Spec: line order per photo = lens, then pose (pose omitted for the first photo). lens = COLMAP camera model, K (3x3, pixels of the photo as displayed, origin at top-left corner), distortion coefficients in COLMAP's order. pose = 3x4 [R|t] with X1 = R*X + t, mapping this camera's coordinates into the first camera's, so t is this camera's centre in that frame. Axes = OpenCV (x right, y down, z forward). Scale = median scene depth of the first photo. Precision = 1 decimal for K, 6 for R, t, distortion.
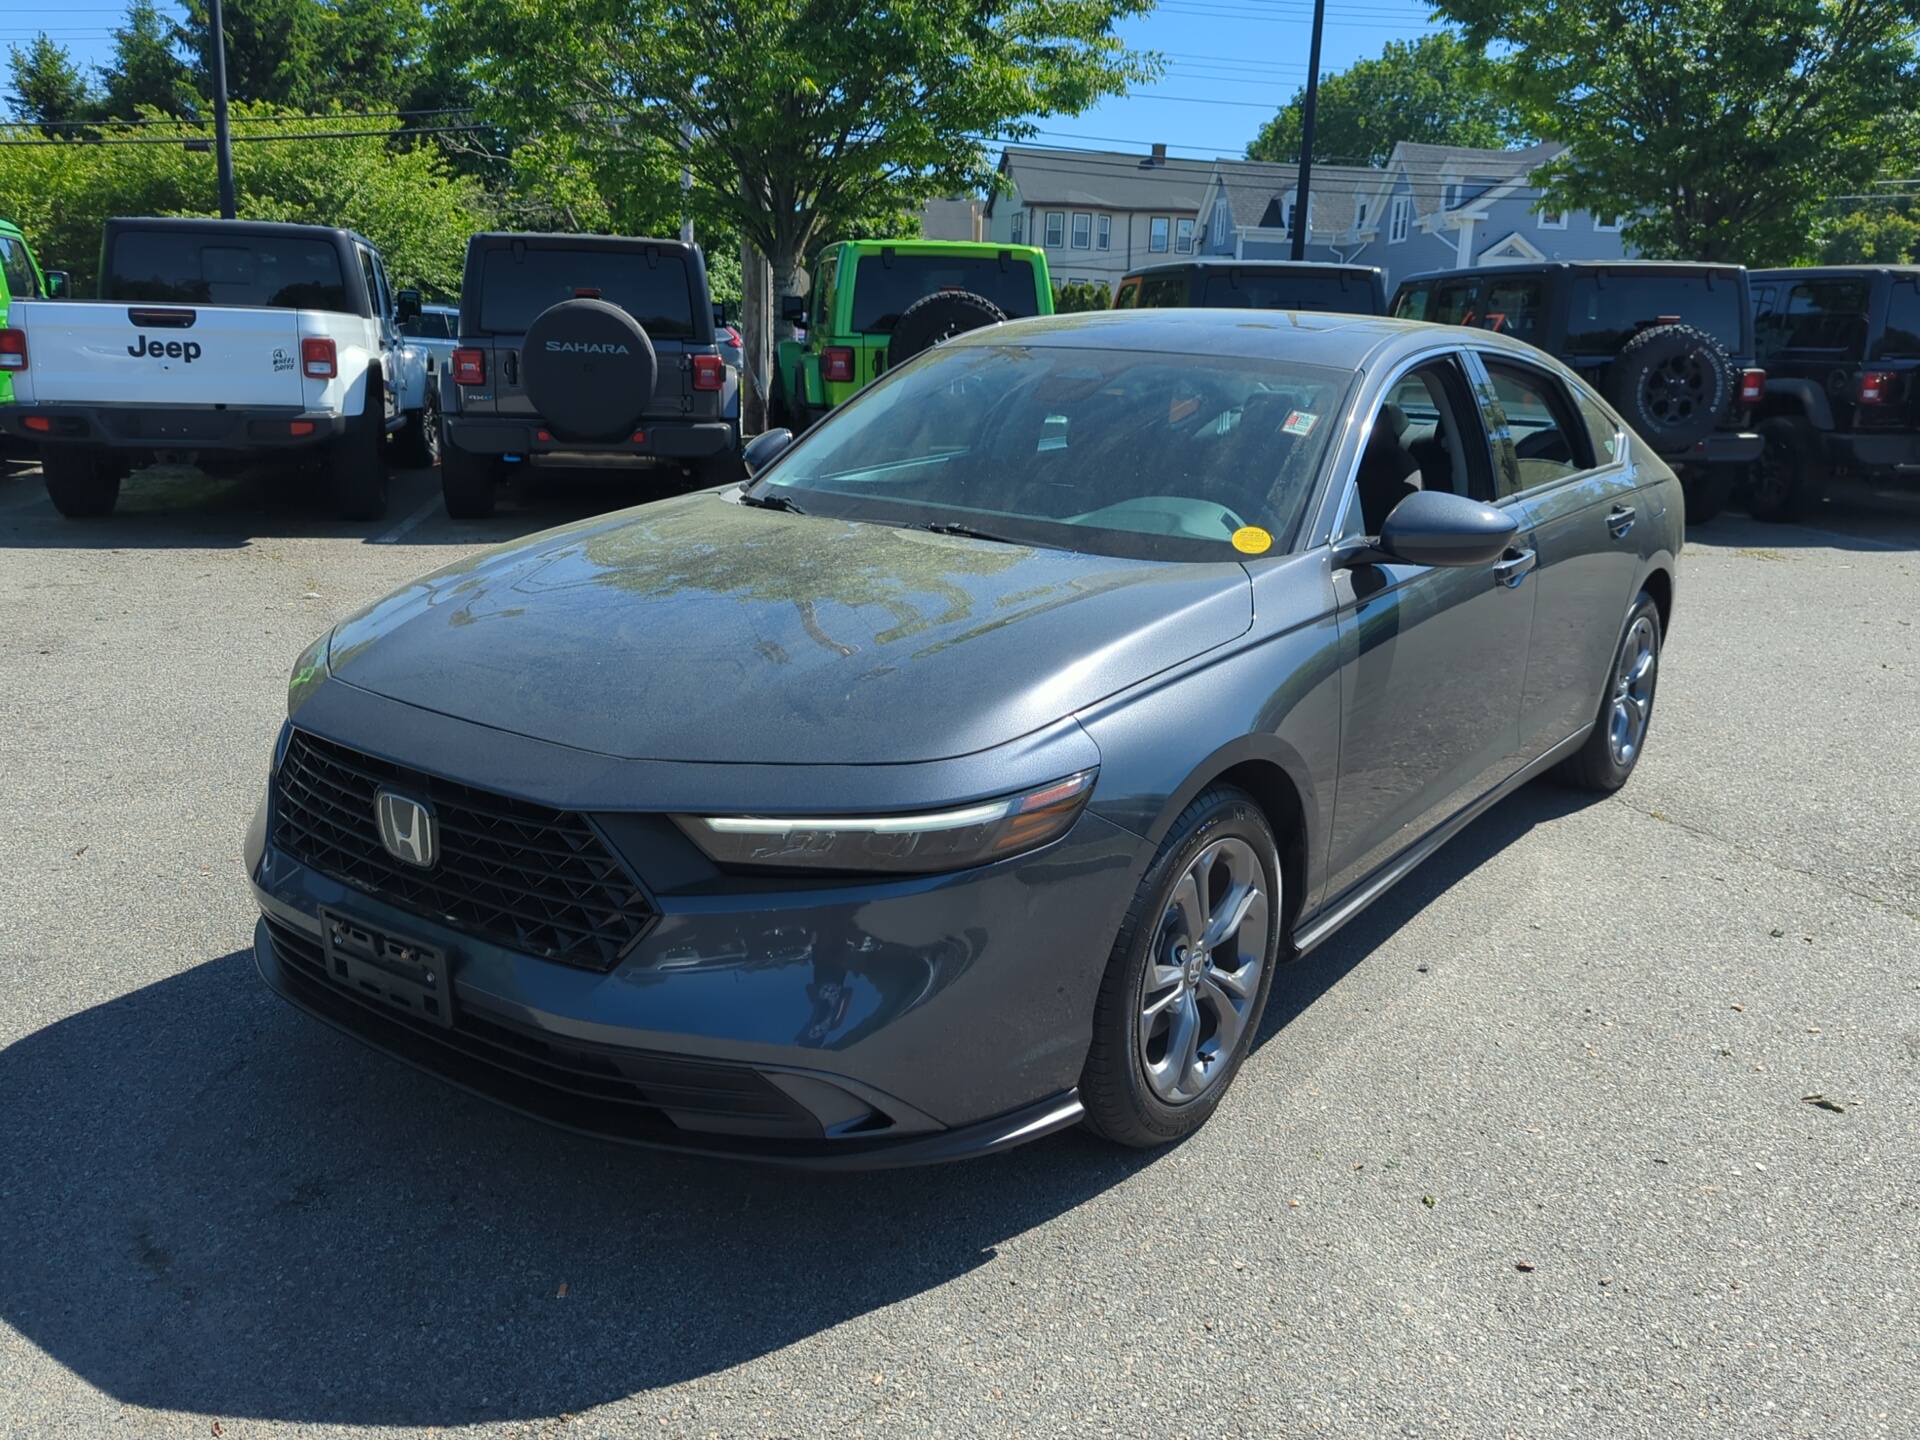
lens RADIAL K [[1541.4, 0, 981.4], [0, 1541.4, 690.4], [0, 0, 1]] dist [0.050809, -0.056191]
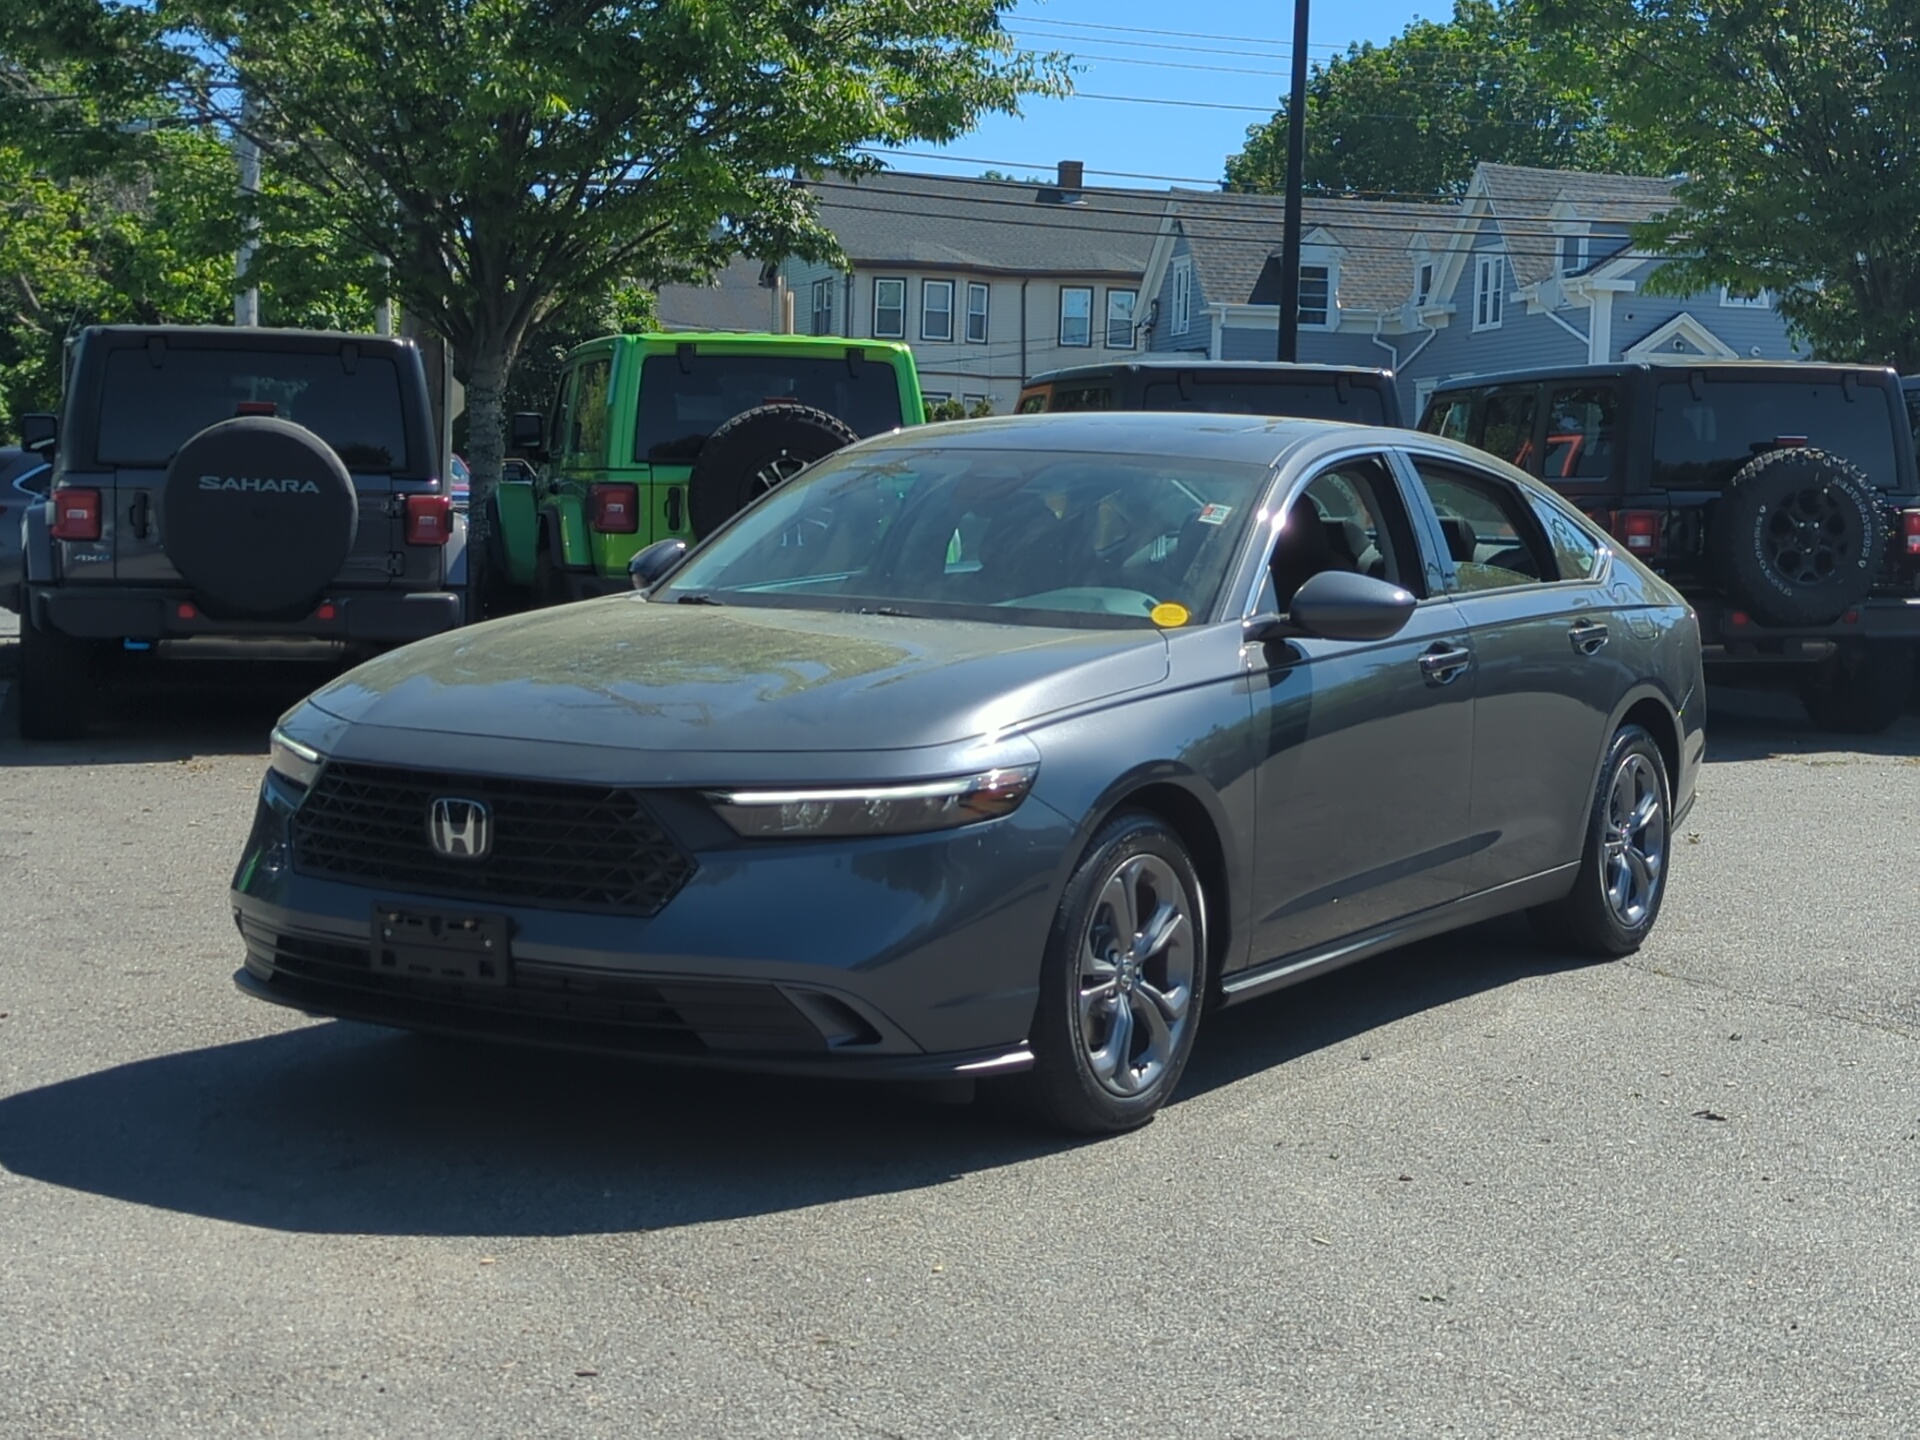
lens RADIAL K [[3079.9, 0, 964.2], [0, 3079.9, 628.5], [0, 0, 1]] dist [0.242066, -1.639718]
pose [[0.997274, -0.009445, 0.073186, -0.038725], [0.022704, 0.982941, -0.182513, 0.093815], [-0.070214, 0.183677, 0.980476, -0.339786]]
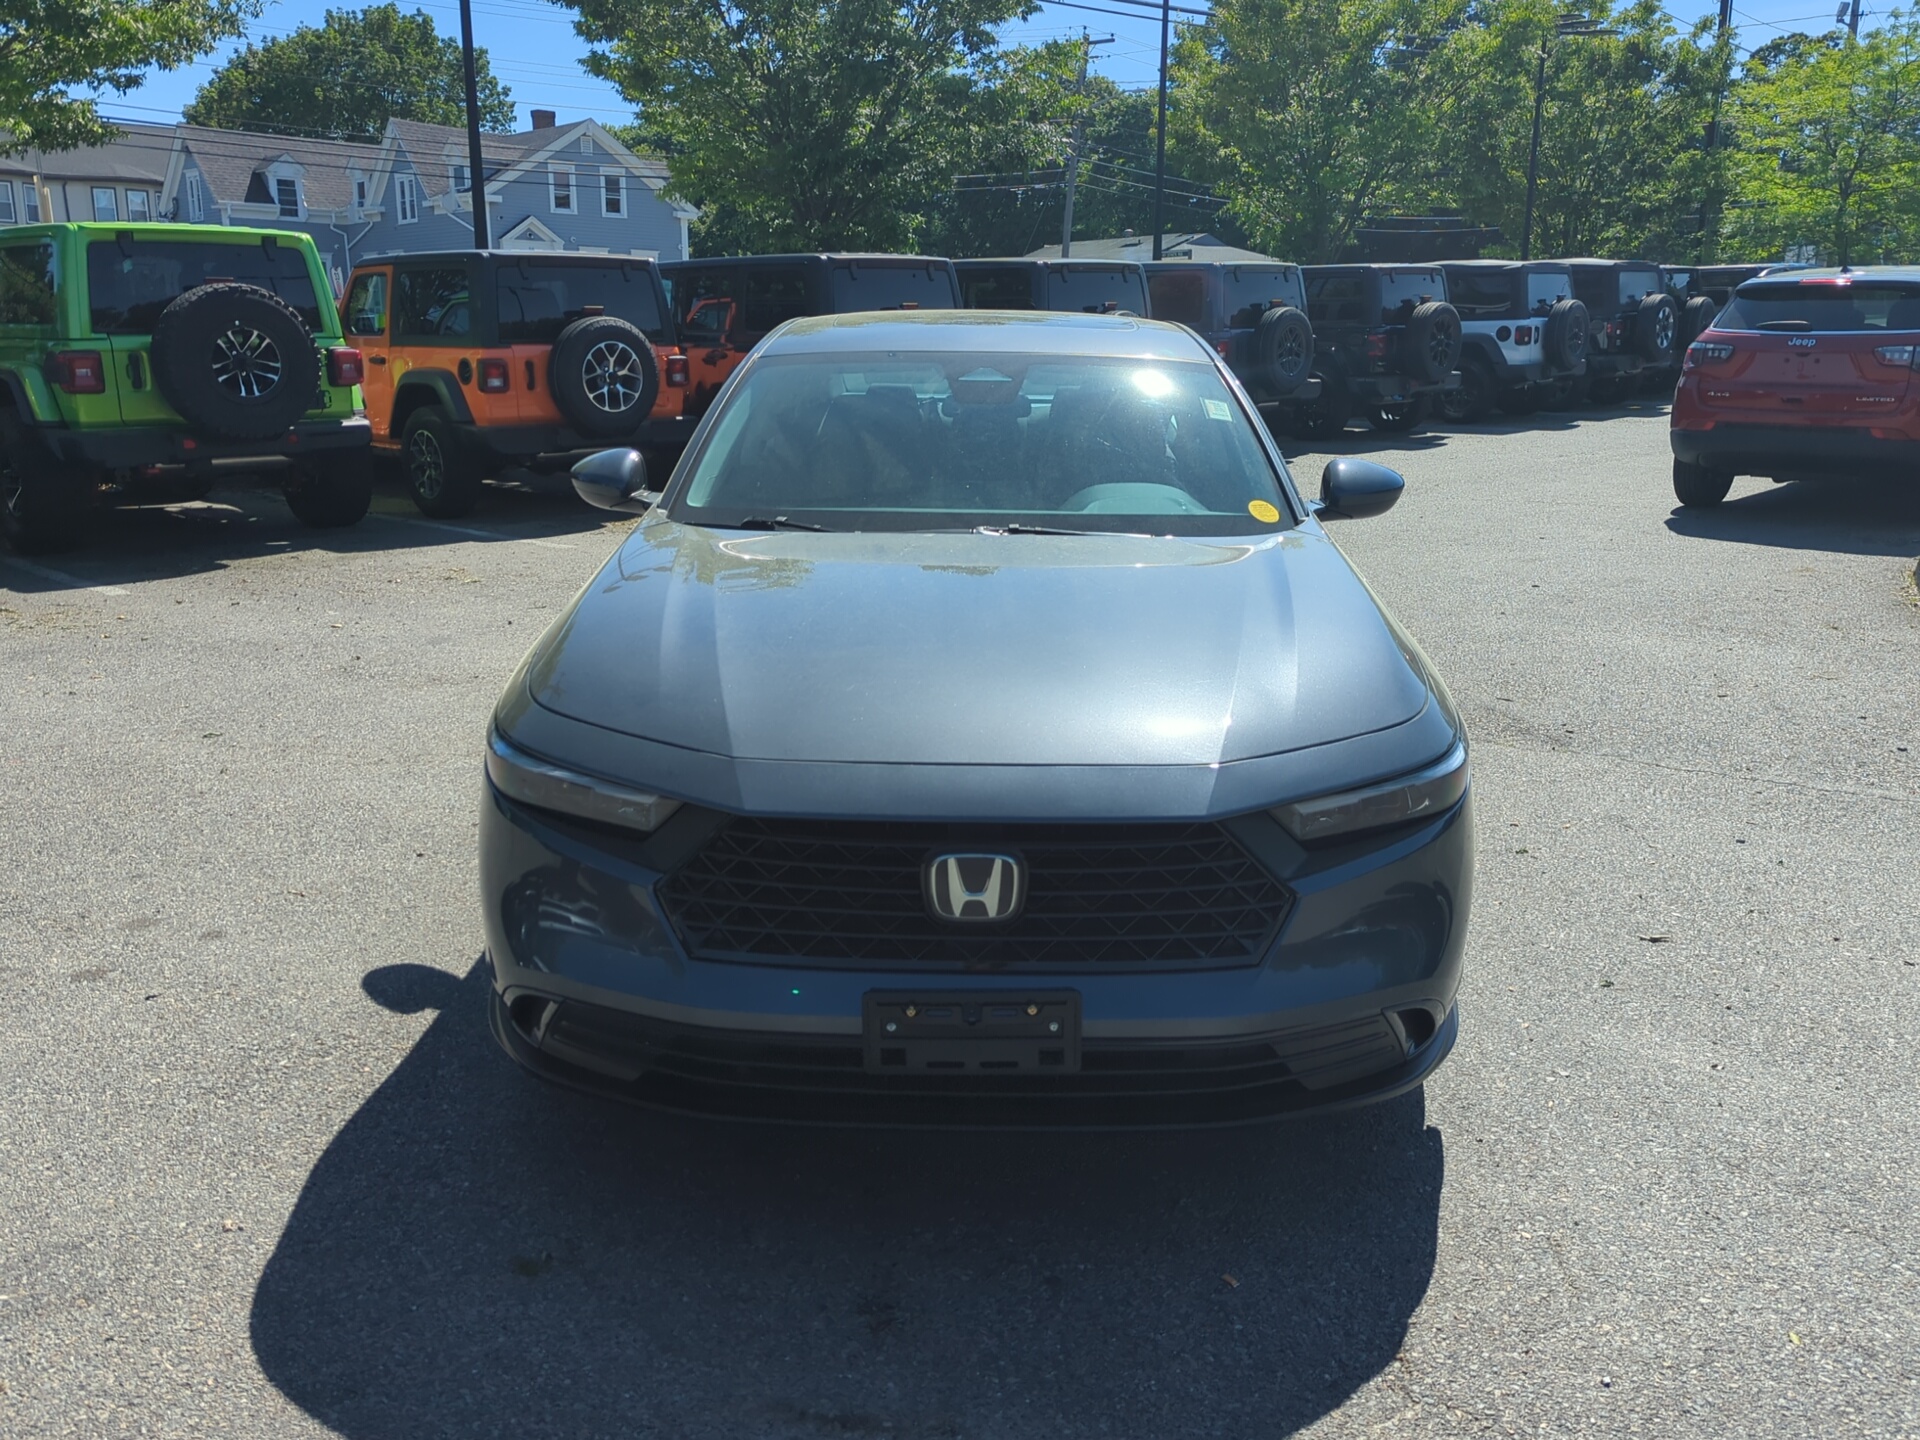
lens RADIAL K [[1581.1, 0, 951.6], [0, 1581.1, 674.0], [0, 0, 1]] dist [0.056005, -0.076705]
pose [[0.808318, -0.148086, 0.569818, -0.225701], [0.150163, 0.987696, 0.043671, -0.020716], [-0.569275, 0.050265, 0.820609, 0.049942]]
